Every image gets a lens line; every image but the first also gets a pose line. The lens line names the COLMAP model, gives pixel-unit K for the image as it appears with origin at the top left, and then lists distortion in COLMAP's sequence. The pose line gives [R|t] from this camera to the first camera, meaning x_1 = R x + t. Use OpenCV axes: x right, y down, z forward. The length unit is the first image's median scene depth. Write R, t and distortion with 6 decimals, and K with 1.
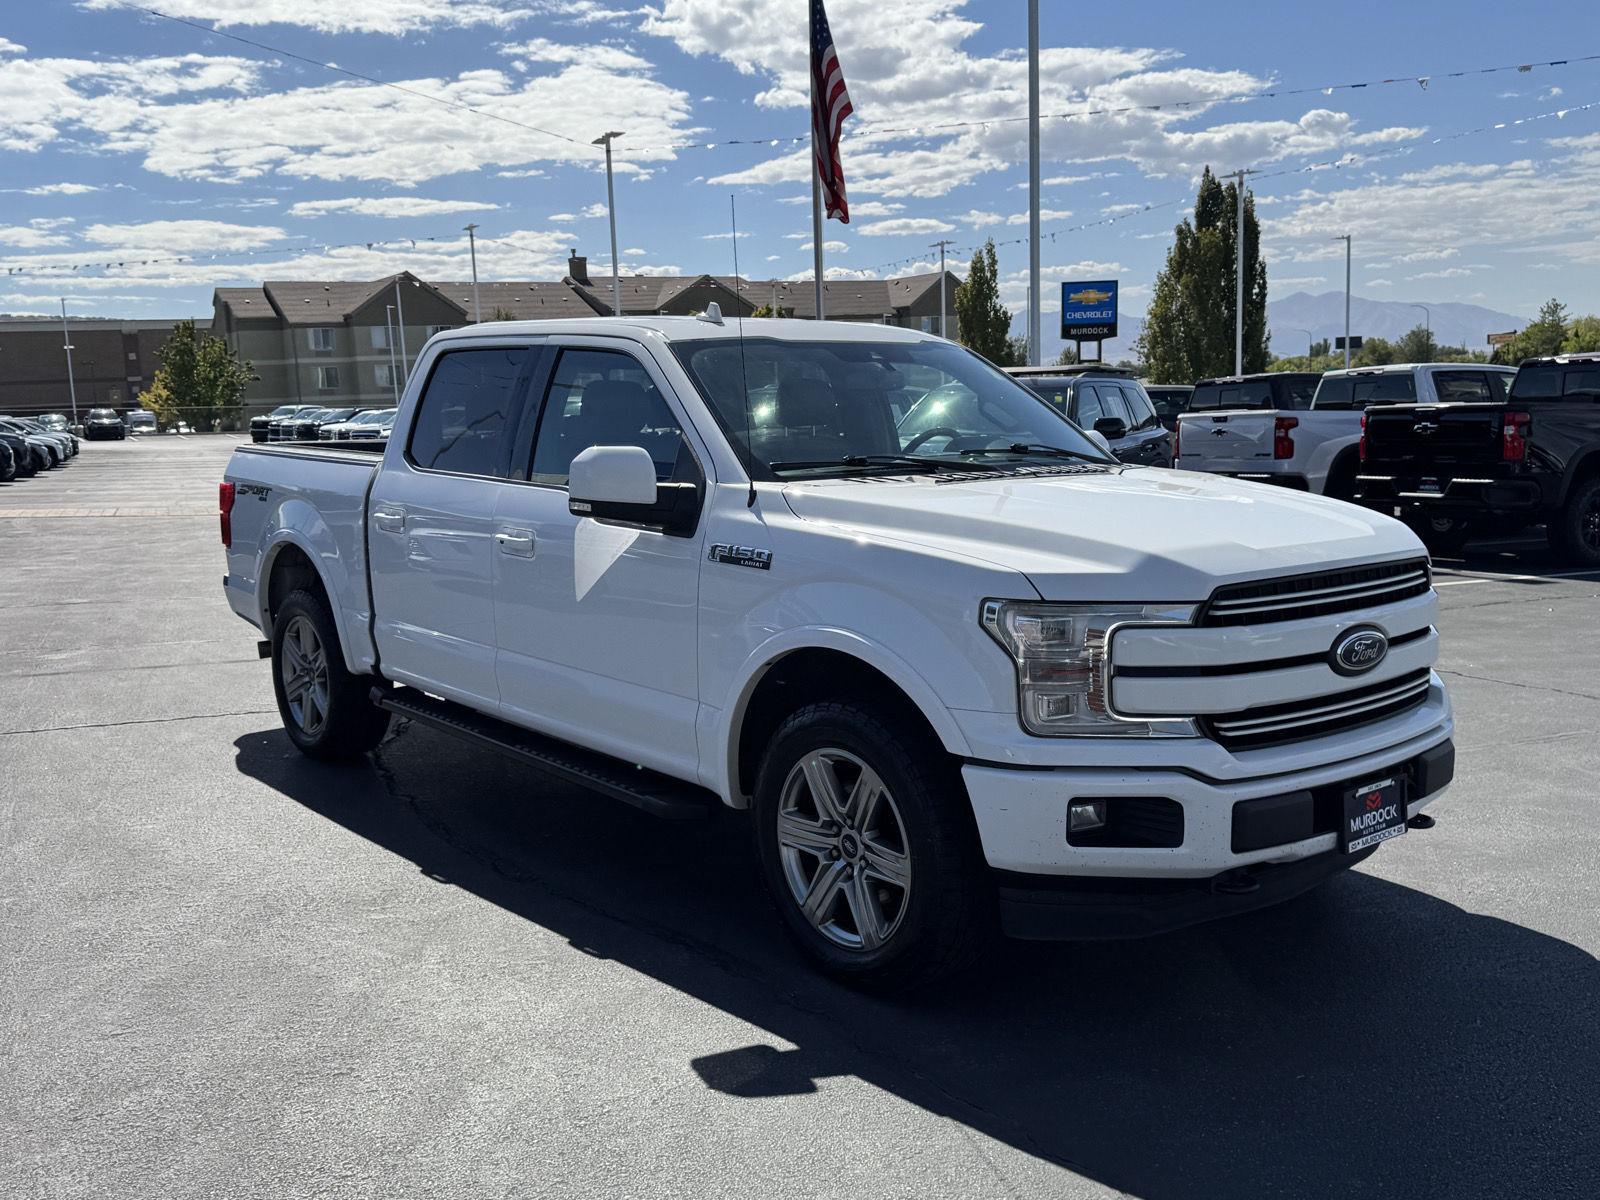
lens RADIAL K [[1487.4, 0, 800.0], [0, 1487.4, 600.0], [0, 0, 1]] dist [0.093727, -0.183777]
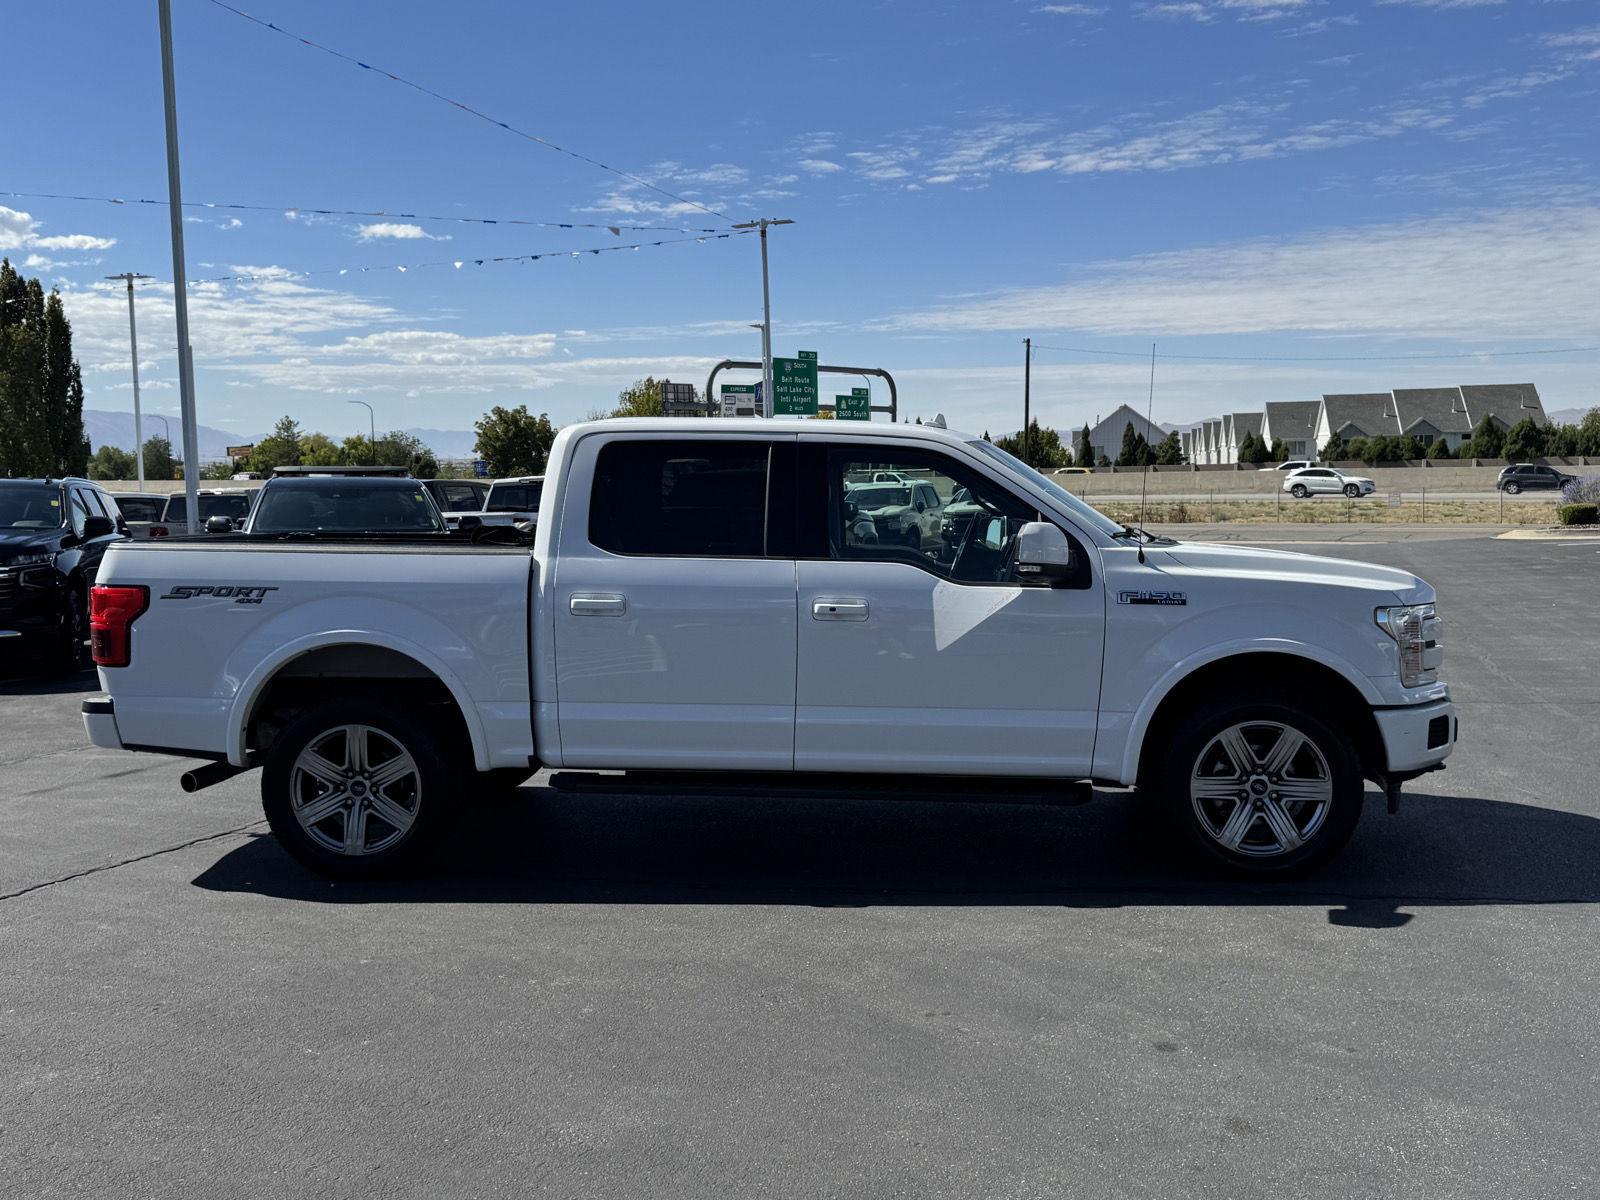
lens RADIAL K [[1481.9, 0, 792.8], [0, 1481.9, 620.7], [0, 0, 1]] dist [0.103918, -0.164793]
pose [[0.684265, -0.052846, 0.727316, -0.850925], [0.095273, 0.995301, -0.017316, -0.010463], [-0.722983, 0.081143, 0.686084, 0.191591]]
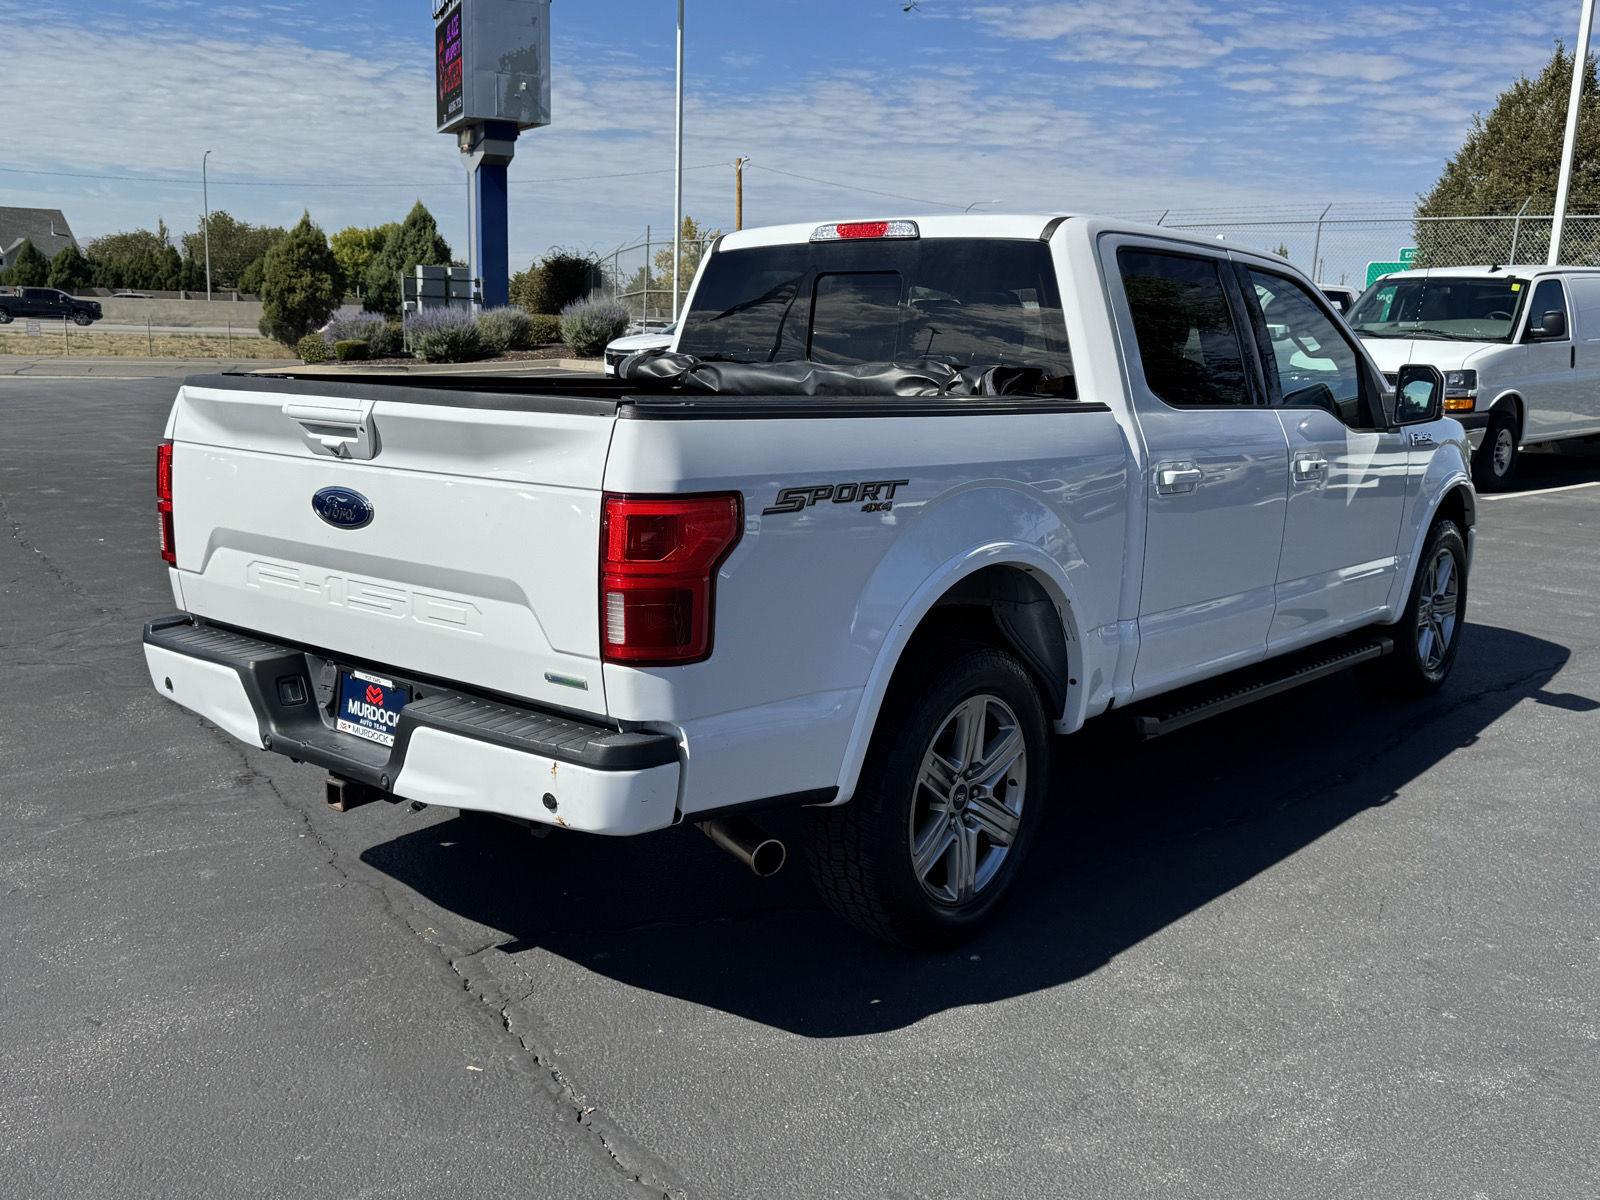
lens RADIAL K [[1481.9, 0, 792.8], [0, 1481.9, 620.7], [0, 0, 1]] dist [0.103918, -0.164793]
pose [[-0.183983, -0.173625, 0.967473, -0.897467], [0.113176, 0.973987, 0.196316, -0.140201], [-0.976392, 0.145613, -0.159547, 1.222342]]
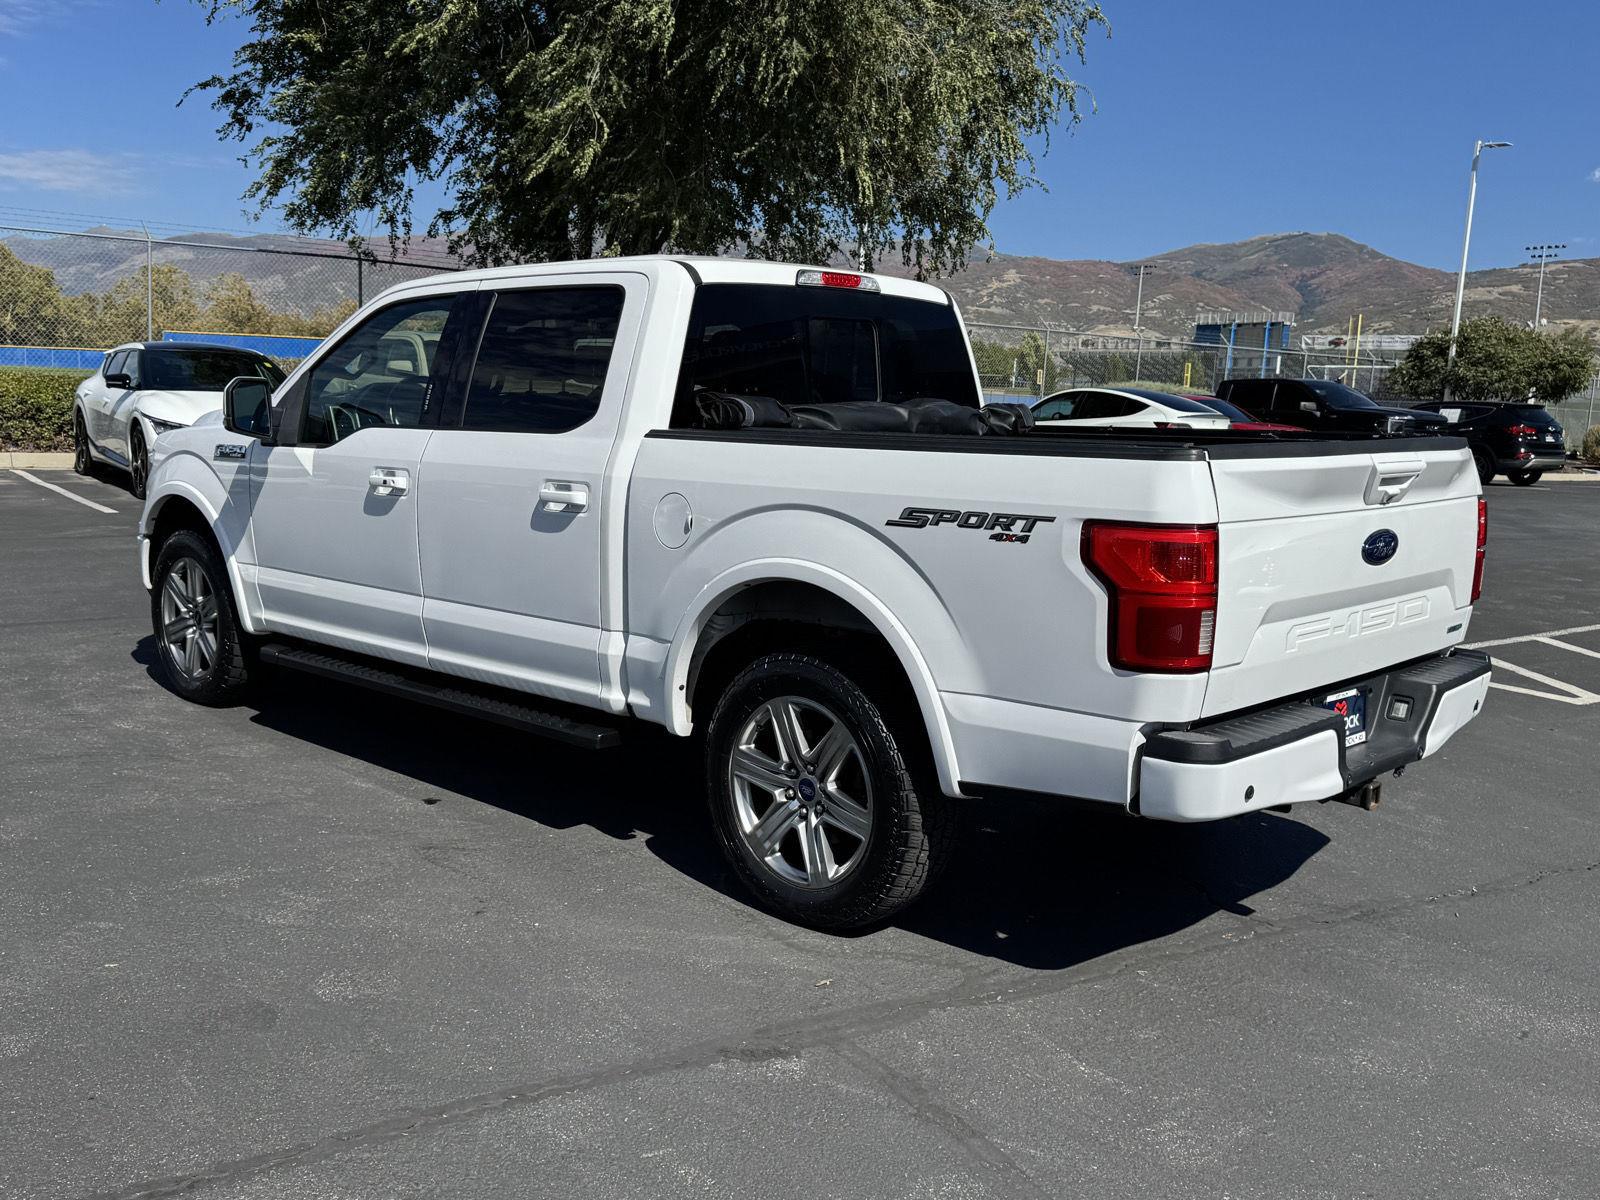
lens RADIAL K [[1479.1, 0, 792.5], [0, 1479.1, 623.6], [0, 0, 1]] dist [0.136762, -0.256704]
pose [[-0.991546, 0.006139, -0.129611, -0.023916], [-0.032050, 0.956342, 0.290485, -0.235000], [0.125736, 0.292184, -0.948061, 1.855281]]
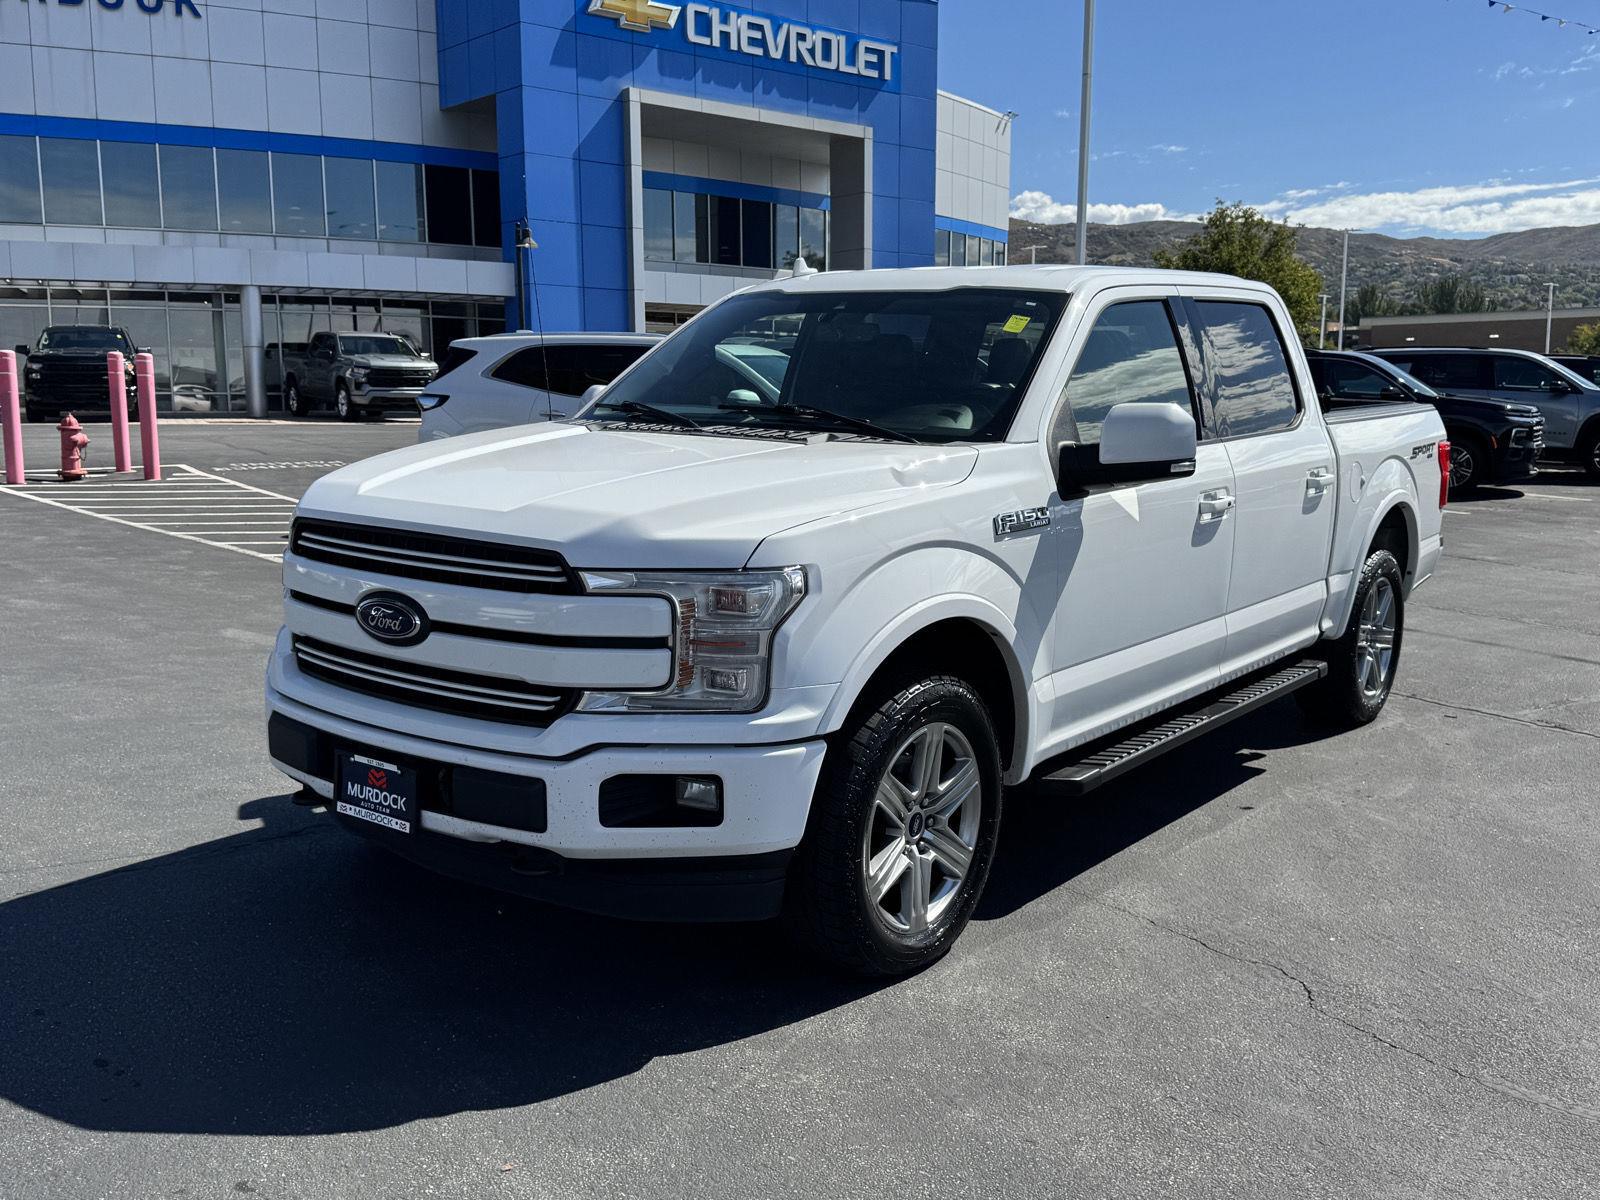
lens RADIAL K [[1481.2, 0, 800.0], [0, 1481.2, 600.0], [0, 0, 1]] dist [0.070162, 0.007504]
pose [[0.223892, 0.172499, -0.959227, 0.797390], [-0.148168, 0.978796, 0.141435, -0.089058], [0.963285, 0.110461, 0.244704, 0.613003]]
